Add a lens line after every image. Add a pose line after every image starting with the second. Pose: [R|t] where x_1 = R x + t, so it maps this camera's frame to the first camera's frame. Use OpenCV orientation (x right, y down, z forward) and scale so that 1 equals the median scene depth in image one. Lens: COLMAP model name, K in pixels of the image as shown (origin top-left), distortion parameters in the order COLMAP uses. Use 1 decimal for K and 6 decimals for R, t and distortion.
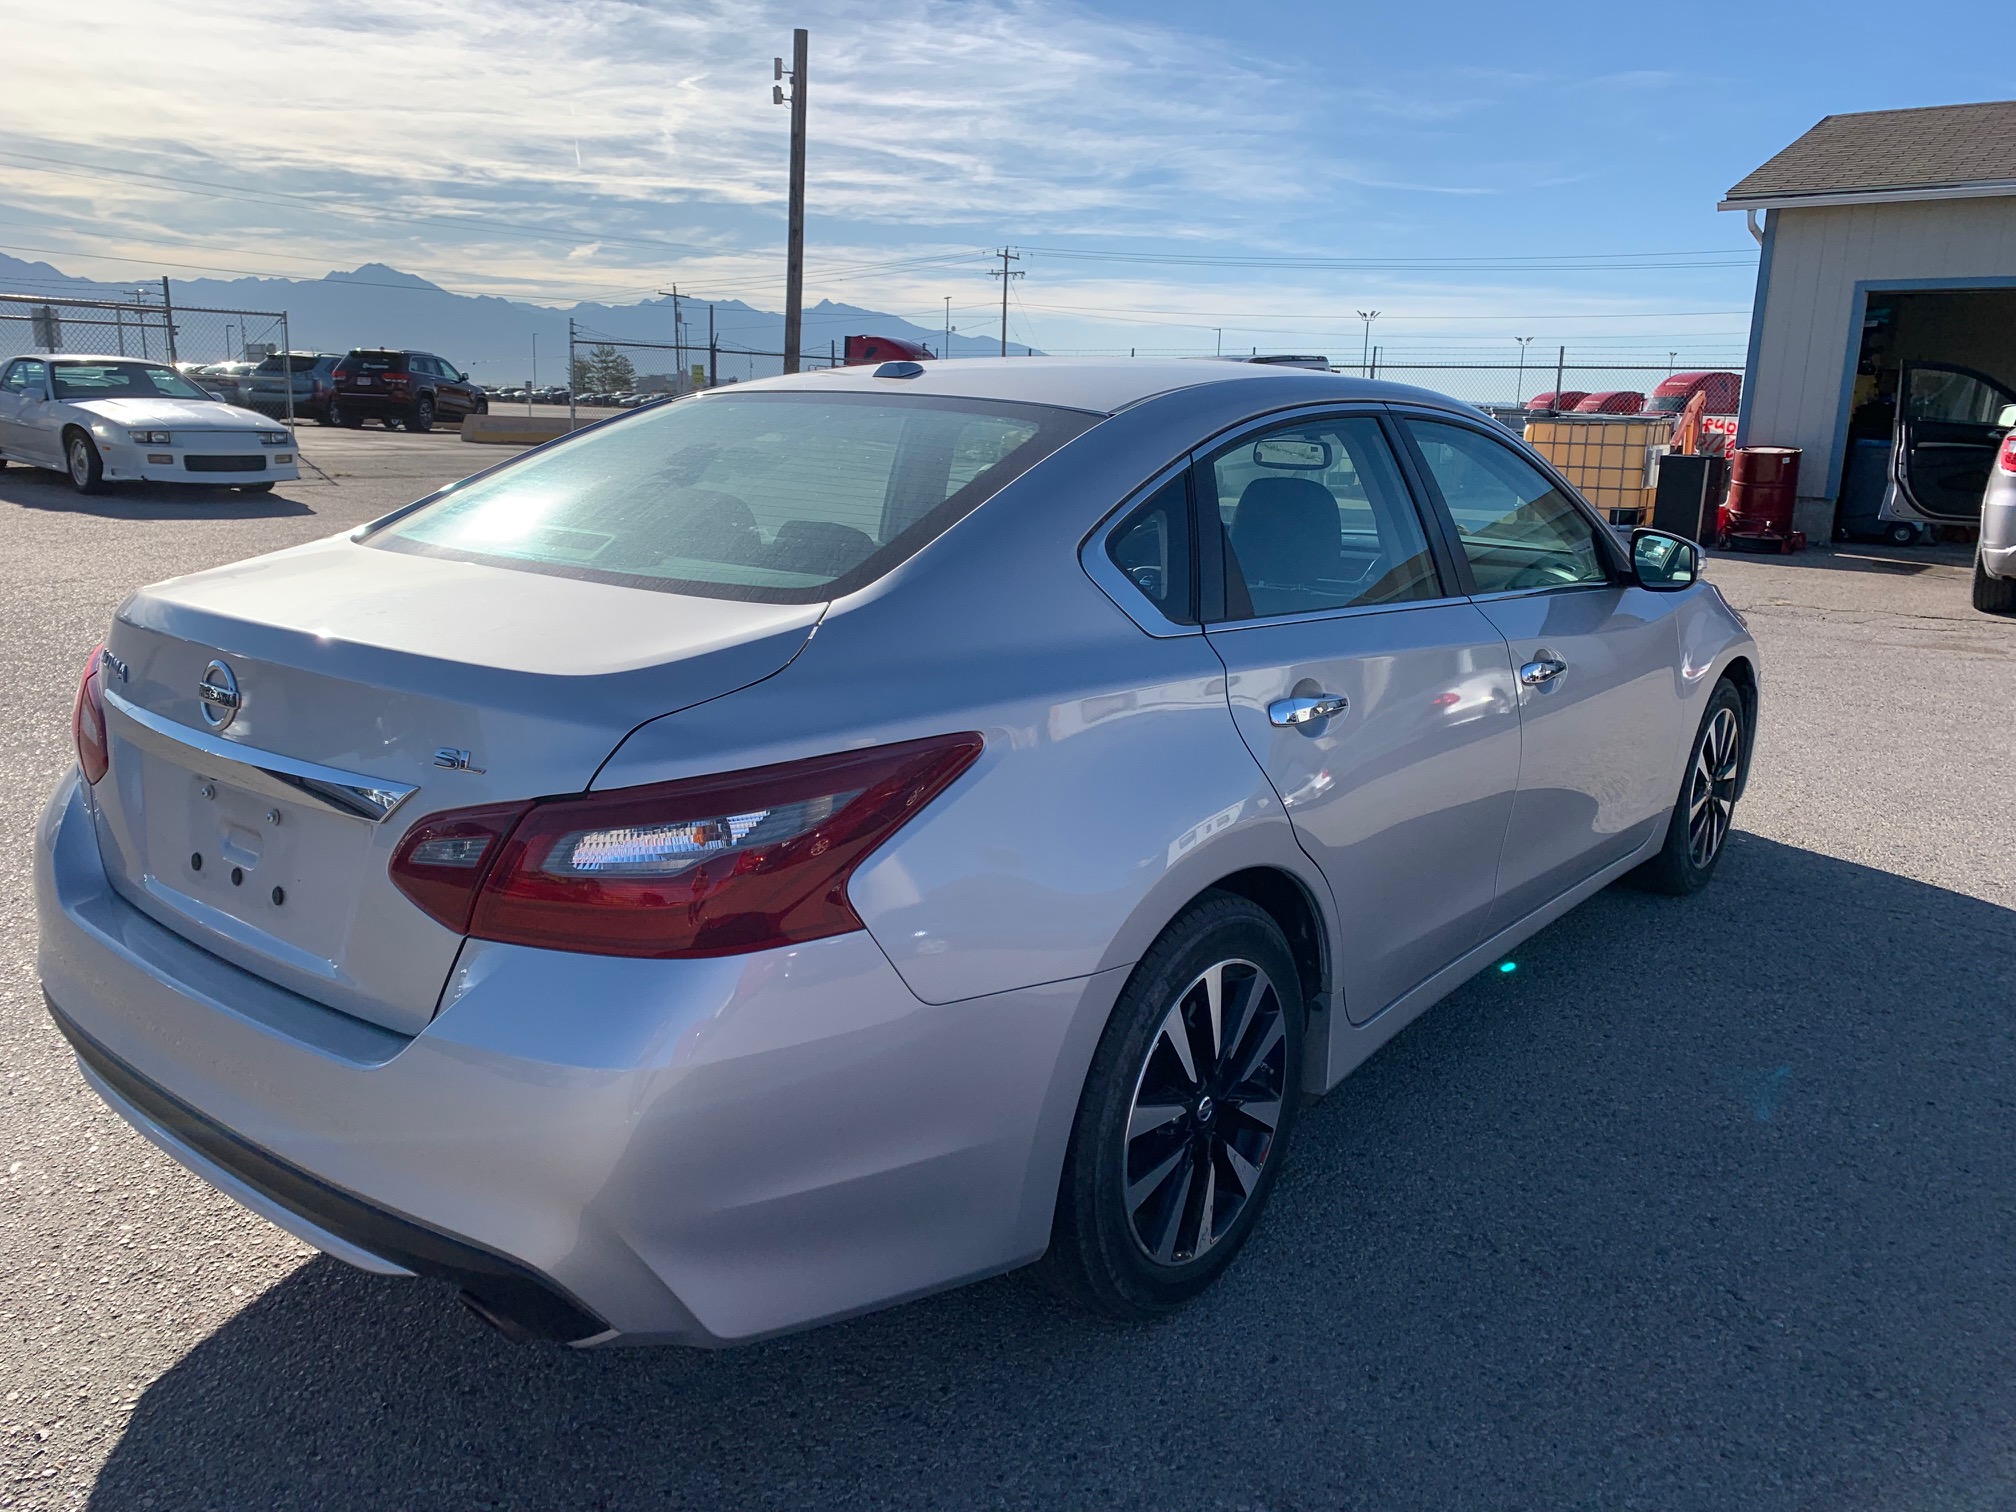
lens RADIAL K [[1547.8, 0, 1007.5], [0, 1547.8, 755.7], [0, 0, 1]] dist [-0.008880, 0.008998]
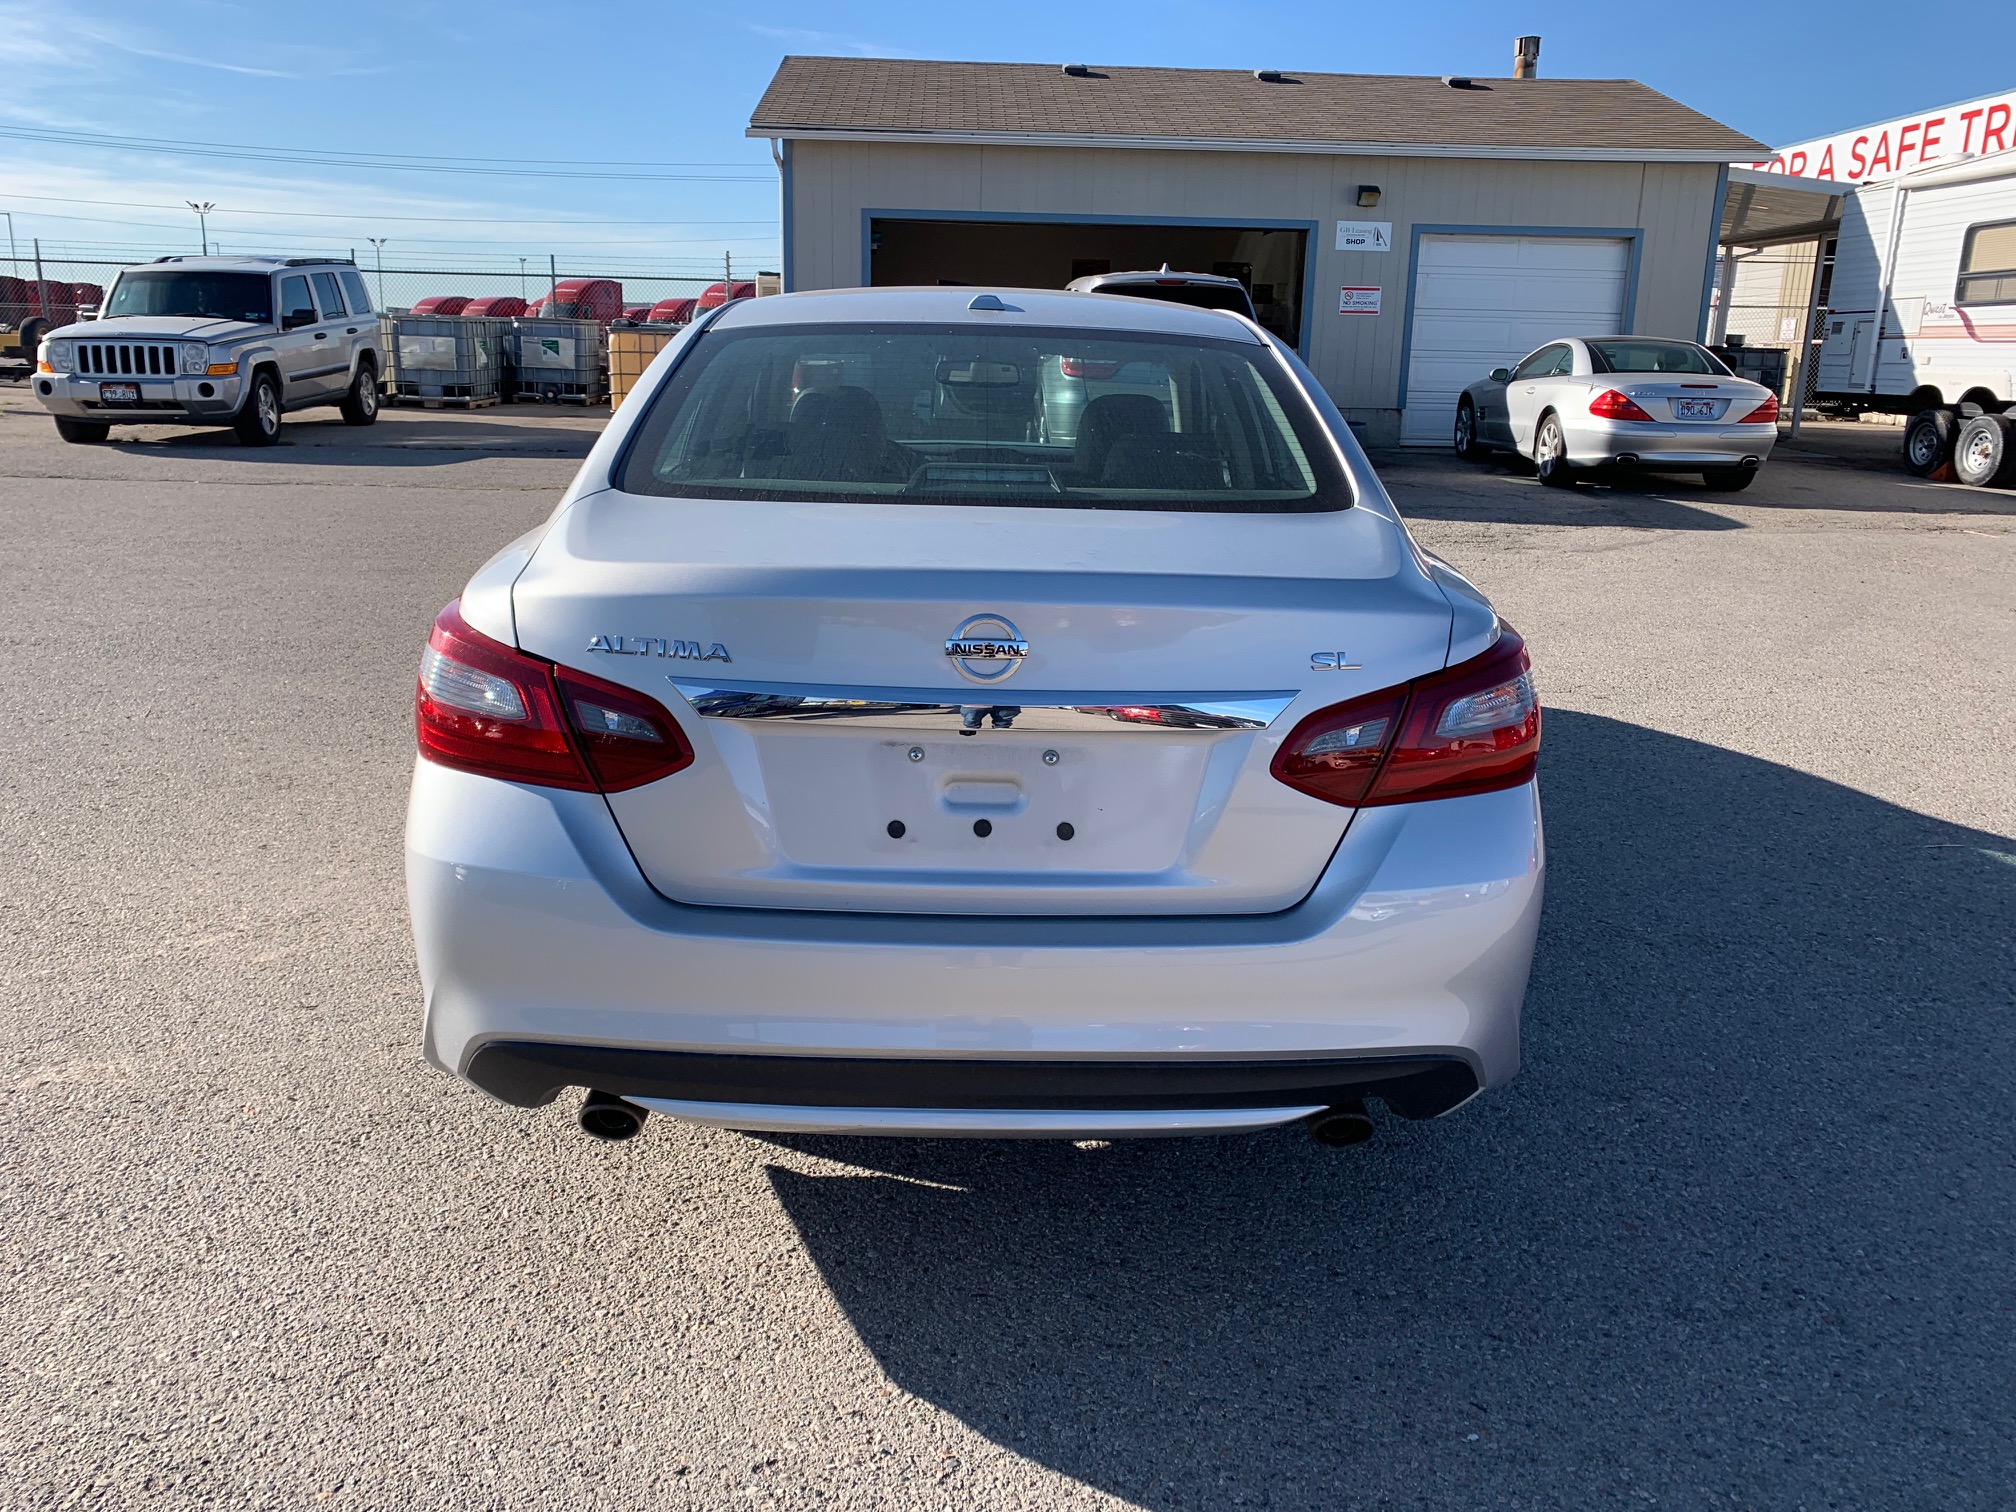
lens RADIAL K [[1547.8, 0, 1007.2], [0, 1547.8, 768.1], [0, 0, 1]] dist [-0.008880, 0.008998]
pose [[0.756723, -0.176767, 0.629384, -0.116189], [0.134871, 0.984251, 0.114275, -0.007599], [-0.639672, -0.001589, 0.768647, 0.023800]]
